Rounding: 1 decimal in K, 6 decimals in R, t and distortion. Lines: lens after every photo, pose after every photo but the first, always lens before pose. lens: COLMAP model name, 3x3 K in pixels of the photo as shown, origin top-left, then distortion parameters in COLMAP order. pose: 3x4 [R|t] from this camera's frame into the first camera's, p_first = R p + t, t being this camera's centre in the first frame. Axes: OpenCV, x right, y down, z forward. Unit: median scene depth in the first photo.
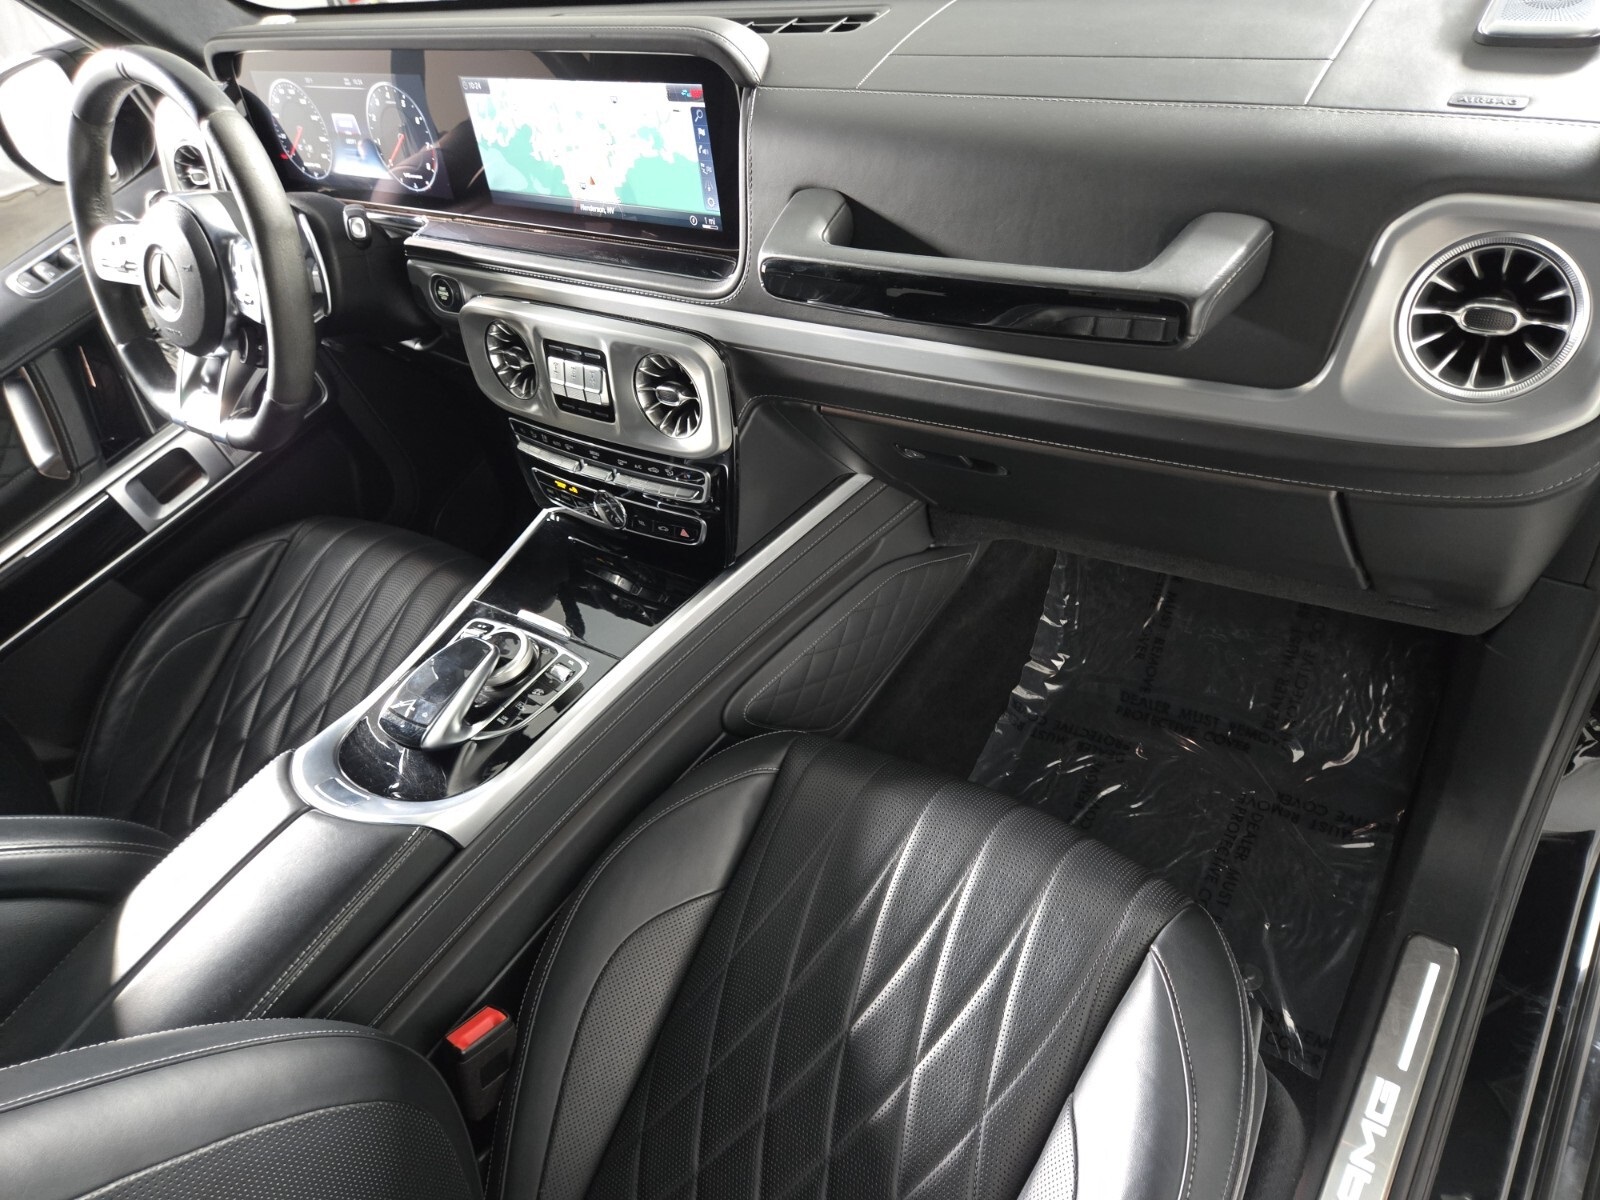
lens RADIAL K [[1096.7, 0, 802.5], [0, 1096.7, 616.6], [0, 0, 1]] dist [0.040811, -0.046436]
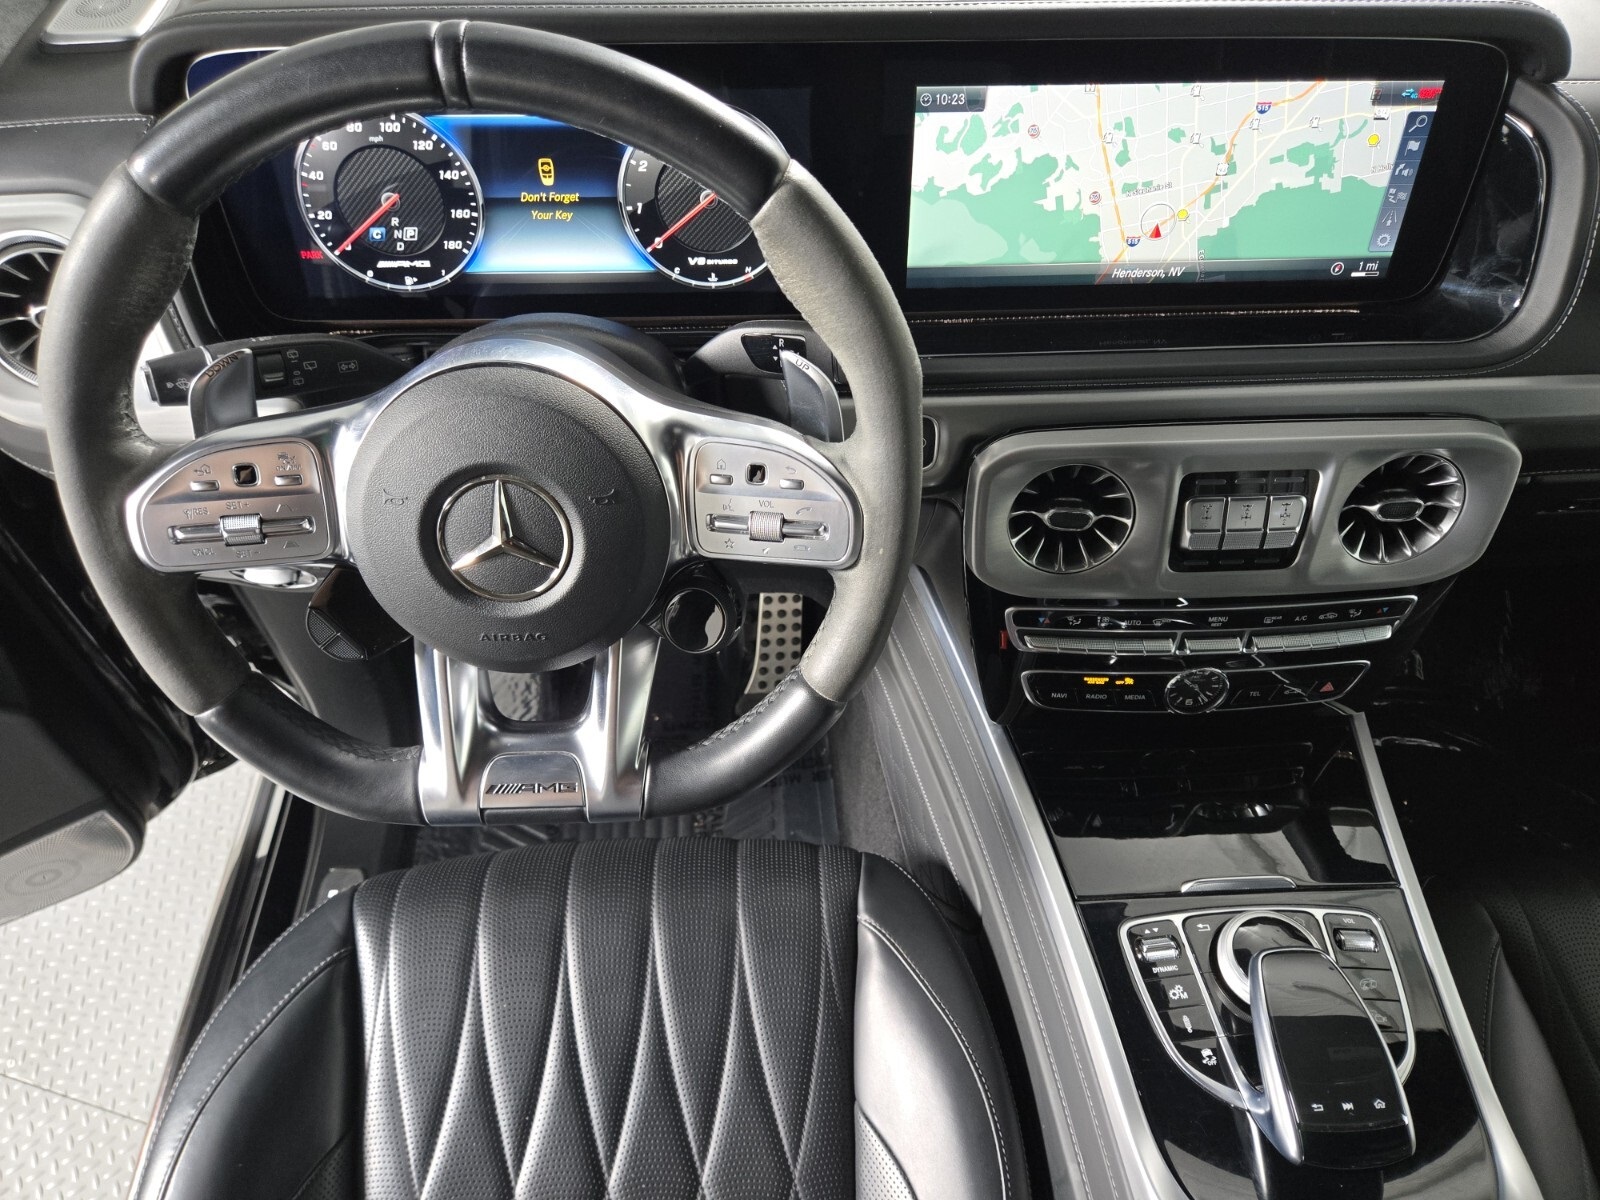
lens RADIAL K [[1096.7, 0, 800.9], [0, 1096.7, 597.9], [0, 0, 1]] dist [0.040811, -0.046436]
pose [[0.771680, -0.277292, 0.572380, -0.800319], [0.300744, 0.952073, 0.055775, -0.285342], [-0.560413, 0.129099, 0.818090, 0.601284]]
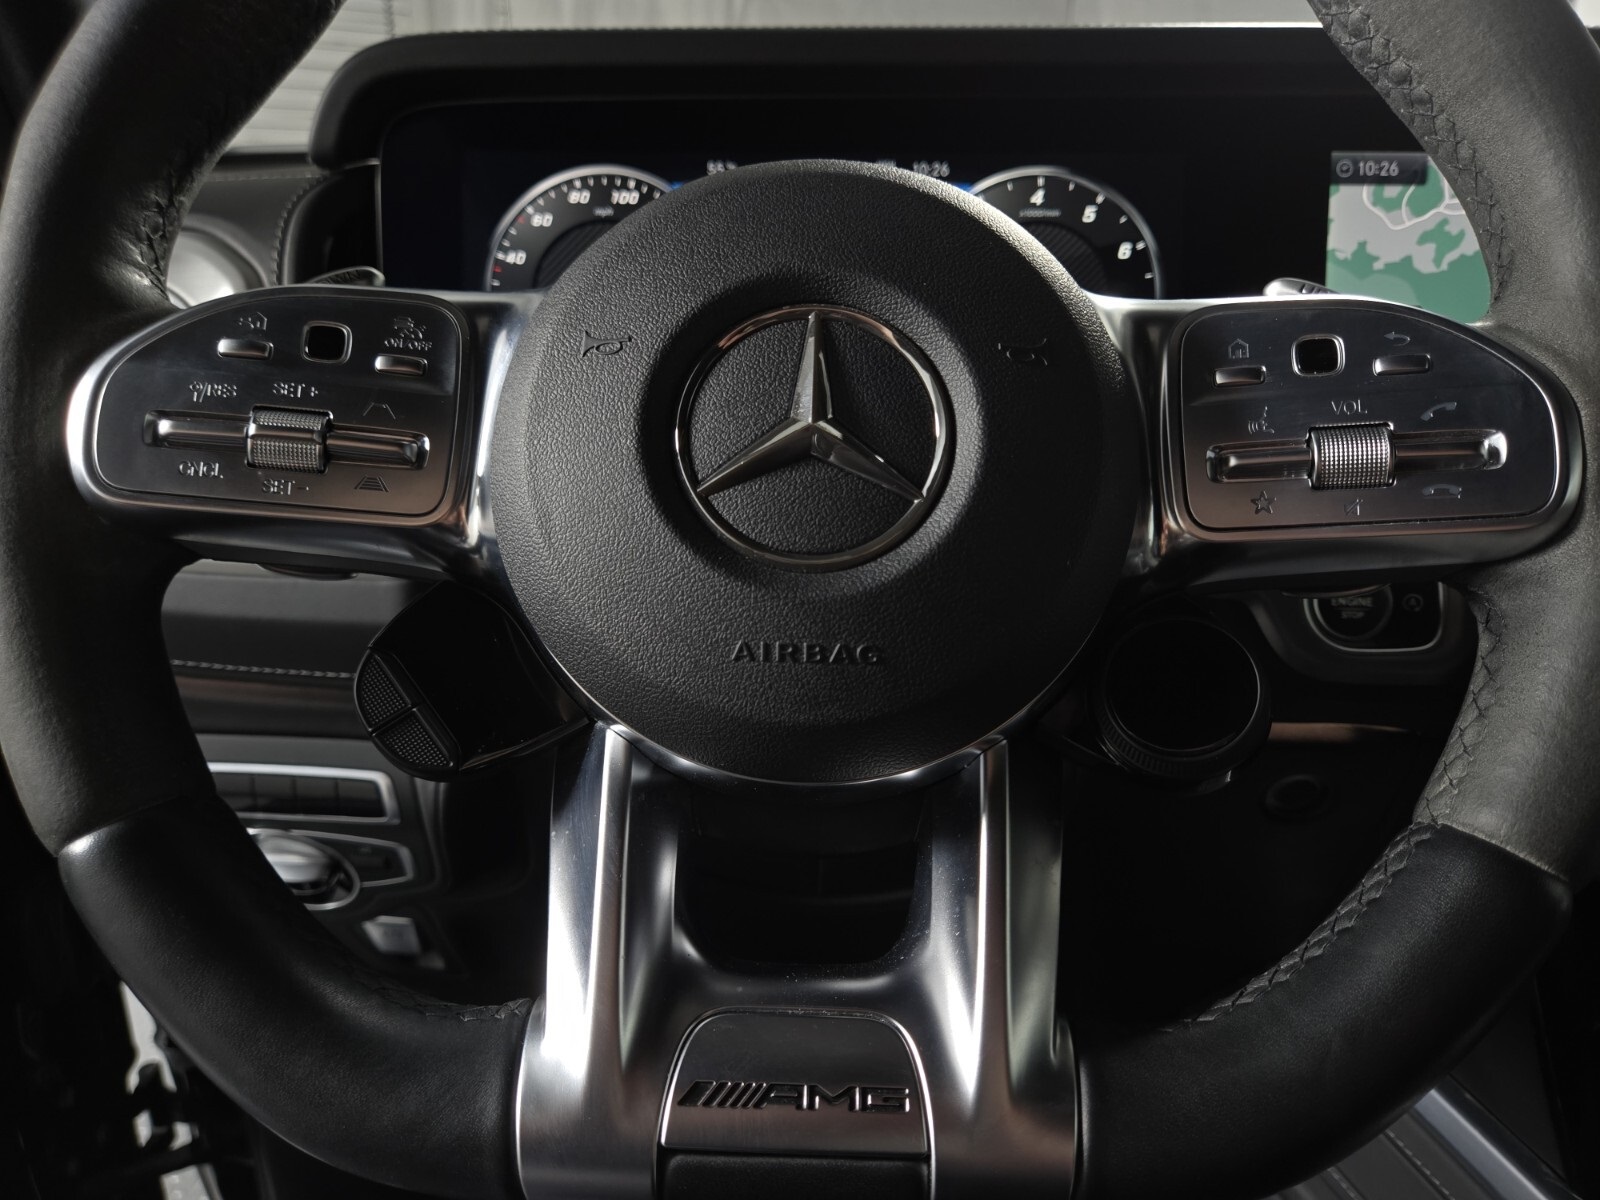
lens RADIAL K [[1096.7, 0, 800.8], [0, 1096.7, 597.3], [0, 0, 1]] dist [0.040811, -0.046436]
pose [[0.811349, 0.084950, 0.578357, -0.748155], [0.255409, 0.838433, -0.481451, -0.181989], [-0.525813, 0.538343, 0.658565, 0.941204]]
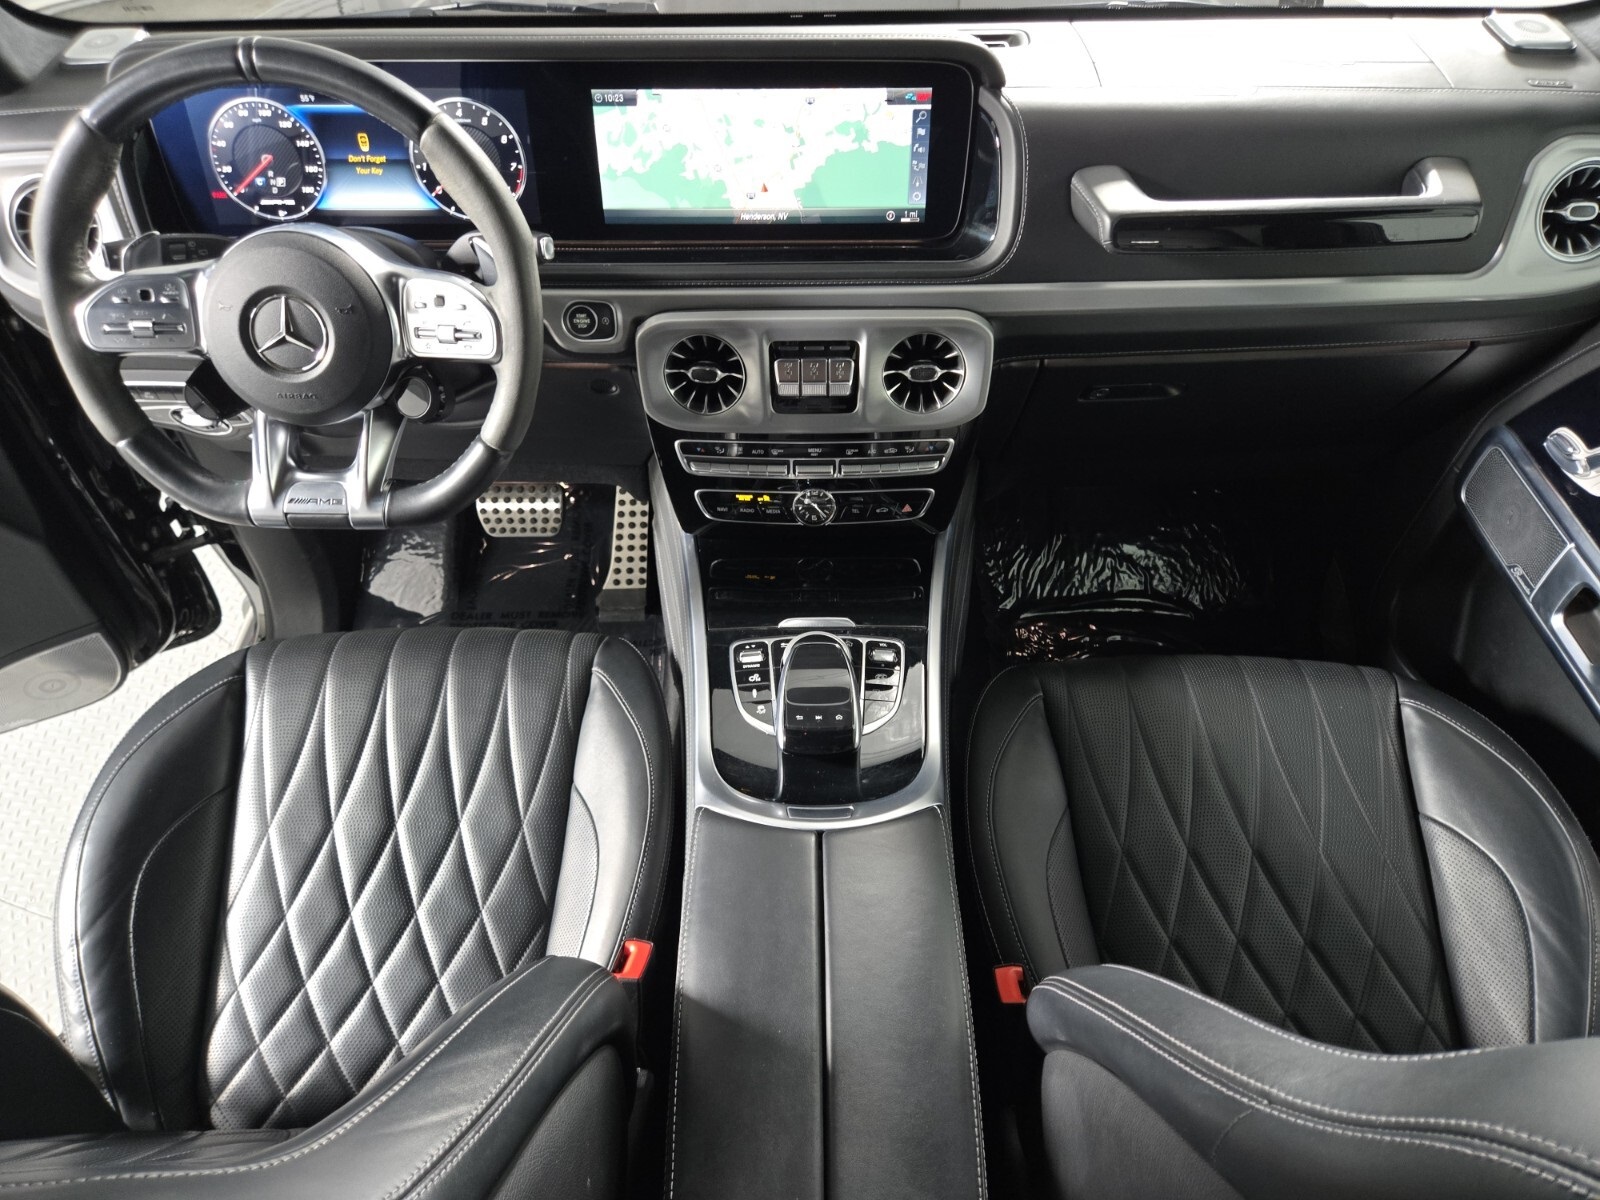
lens RADIAL K [[1096.7, 0, 804.3], [0, 1096.7, 621.5], [0, 0, 1]] dist [0.040811, -0.046436]
pose [[0.801873, -0.234697, 0.549470, -0.815239], [0.277774, 0.960634, 0.004949, -0.004175], [-0.529001, 0.148660, 0.835499, 0.186500]]
